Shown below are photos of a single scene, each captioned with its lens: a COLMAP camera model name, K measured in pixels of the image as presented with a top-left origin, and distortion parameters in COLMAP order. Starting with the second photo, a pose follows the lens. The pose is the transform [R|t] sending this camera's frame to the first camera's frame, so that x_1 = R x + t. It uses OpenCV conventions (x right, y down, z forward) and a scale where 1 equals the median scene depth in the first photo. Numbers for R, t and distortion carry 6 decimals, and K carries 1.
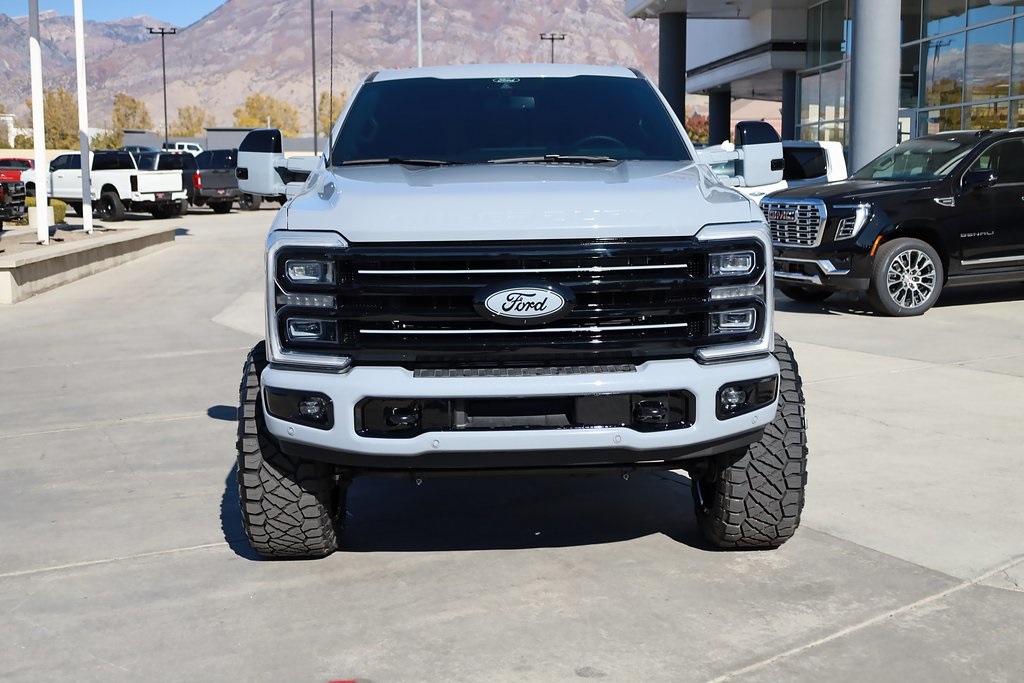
lens RADIAL K [[1258.0, 0, 512.0], [0, 1258.0, 341.5], [0, 0, 1]] dist [-0.000565, 0.018947]
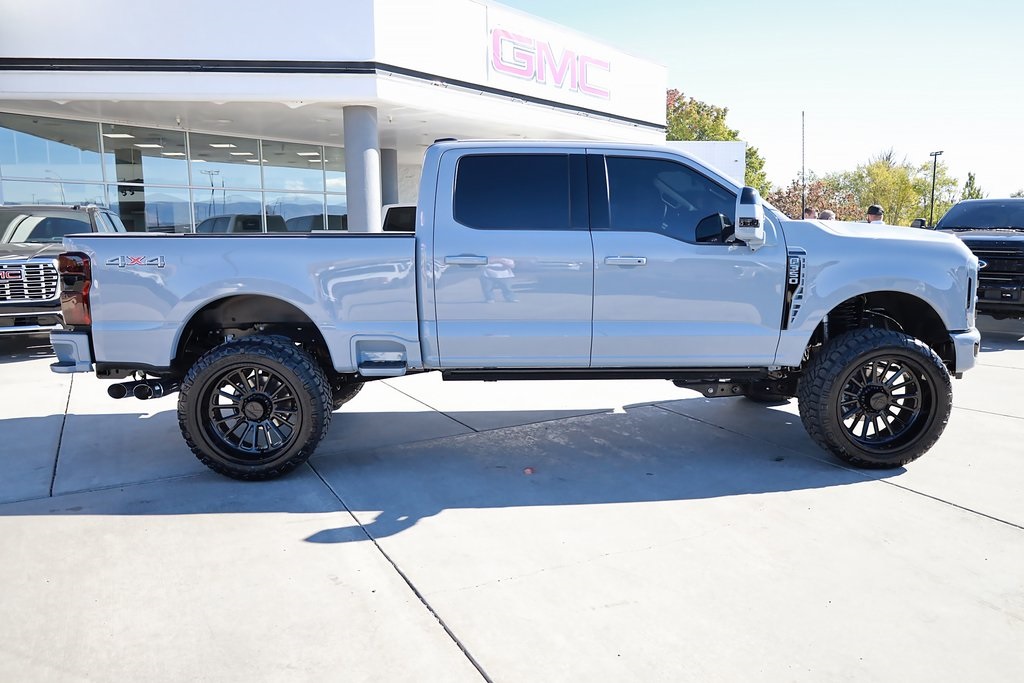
lens RADIAL K [[732.9, 0, 512.0], [0, 732.9, 341.5], [0, 0, 1]] dist [-0.001288, 0.001248]
pose [[-0.014873, -0.138139, 0.990301, -1.210936], [0.140189, 0.980340, 0.138855, -0.200375], [-0.990013, 0.140894, 0.004785, 1.638907]]
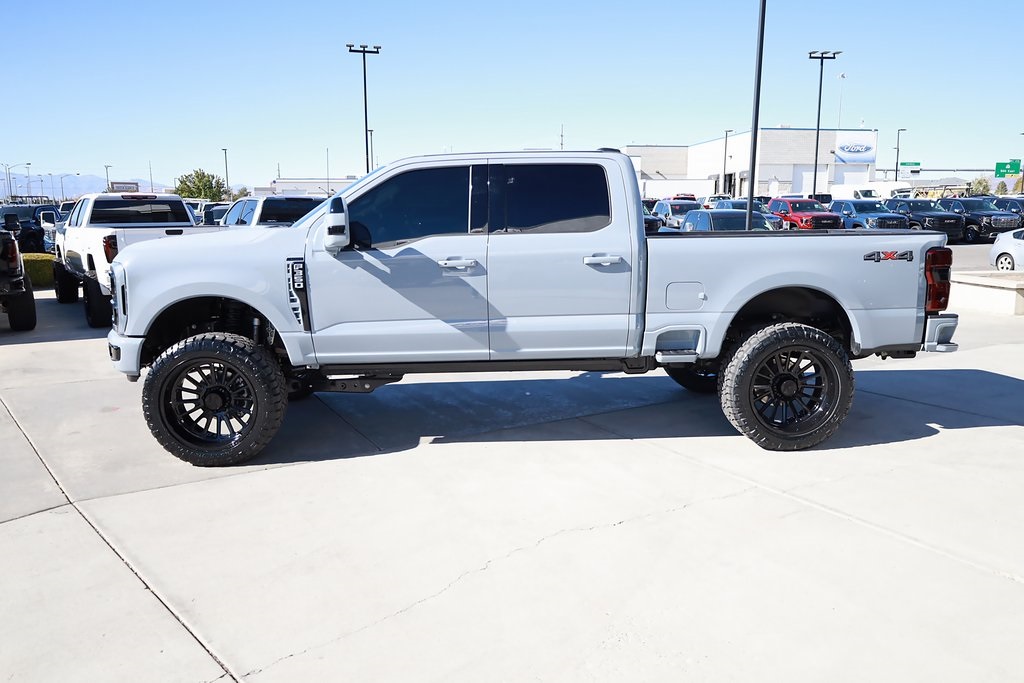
lens RADIAL K [[732.9, 0, 512.0], [0, 732.9, 341.5], [0, 0, 1]] dist [-0.001288, 0.001248]
pose [[0.037609, 0.174446, -0.983948, 1.291418], [-0.127851, 0.977393, 0.168397, -0.236045], [0.991080, 0.119466, 0.059062, 1.511119]]
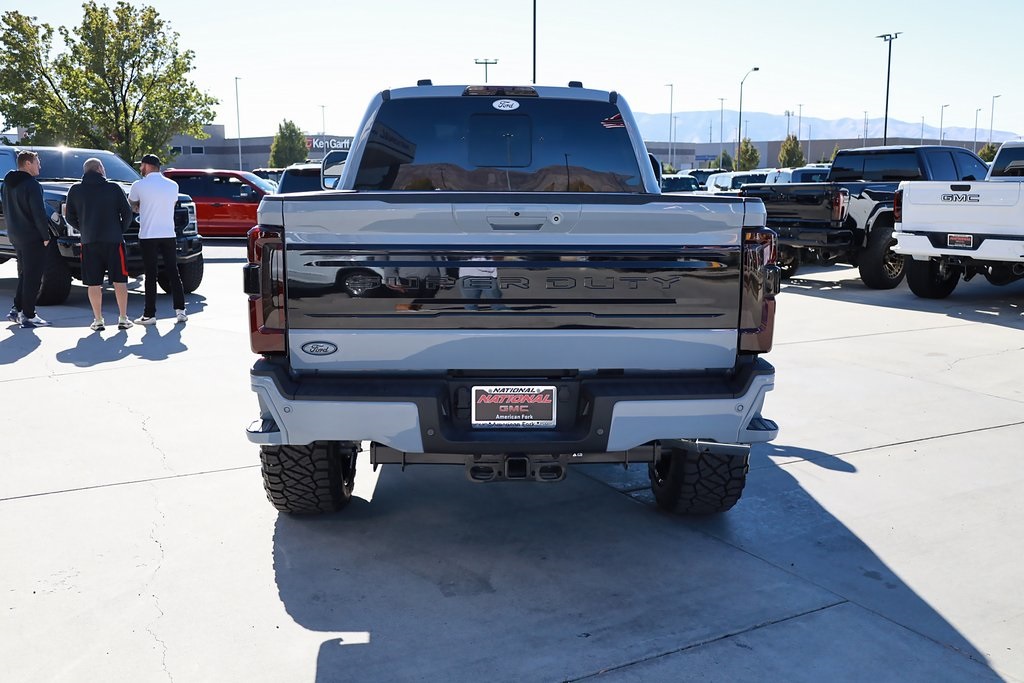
lens RADIAL K [[952.0, 0, 512.0], [0, 952.0, 341.5], [0, 0, 1]] dist [0.001658, -0.006259]
pose [[-0.999758, 0.013360, -0.017486, -0.002783], [0.007471, 0.953483, 0.301355, -0.406981], [0.020698, 0.301151, -0.953352, 2.945873]]
